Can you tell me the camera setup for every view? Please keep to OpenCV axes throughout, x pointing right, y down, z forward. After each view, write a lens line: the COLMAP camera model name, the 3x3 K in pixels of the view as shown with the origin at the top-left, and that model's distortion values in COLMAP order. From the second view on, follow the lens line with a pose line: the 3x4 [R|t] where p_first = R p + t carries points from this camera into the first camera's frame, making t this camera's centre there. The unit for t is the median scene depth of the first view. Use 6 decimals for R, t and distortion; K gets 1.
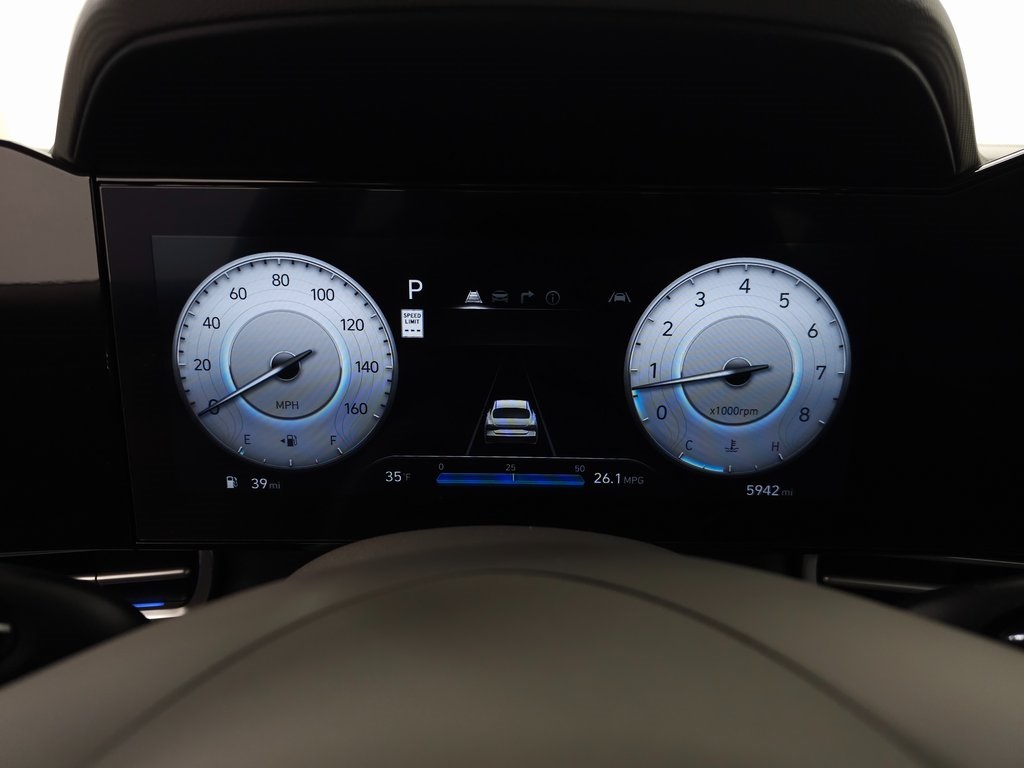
lens RADIAL K [[686.0, 0, 509.3], [0, 686.0, 344.0], [0, 0, 1]] dist [0.020088, -0.032464]
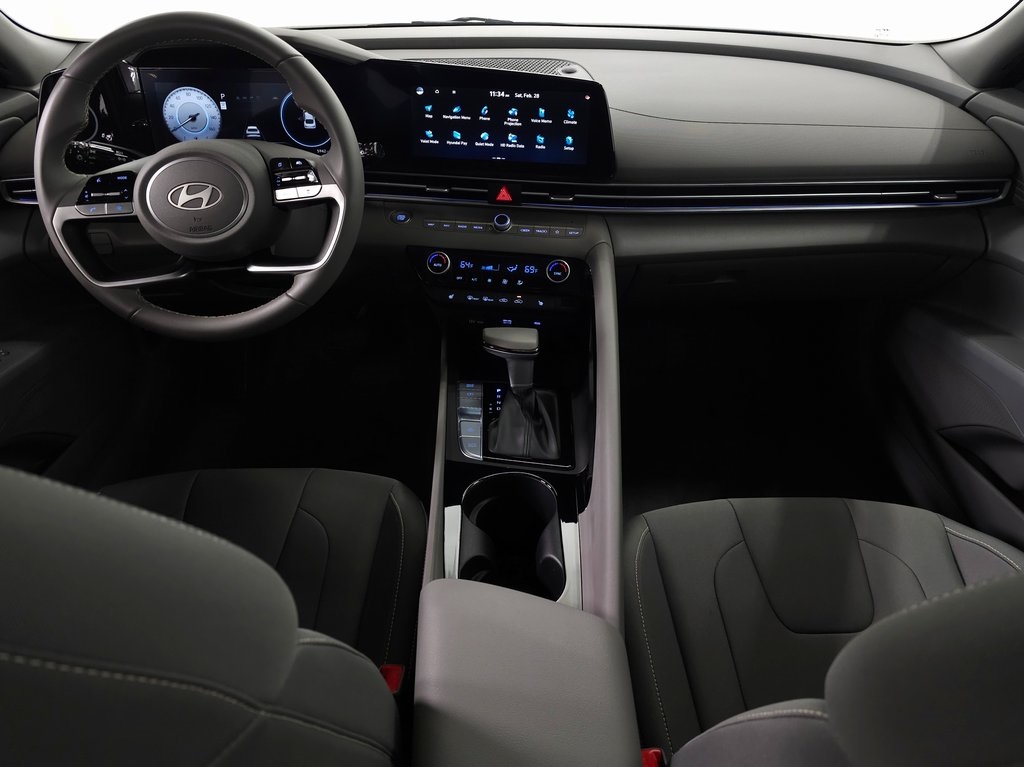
lens RADIAL K [[724.3, 0, 512.1], [0, 724.3, 372.8], [0, 0, 1]] dist [0.043294, -0.054423]
pose [[0.999659, -0.016410, 0.020295, 1.395685], [0.011024, 0.970327, 0.241544, 0.460913], [-0.023657, -0.241238, 0.970178, -3.451642]]
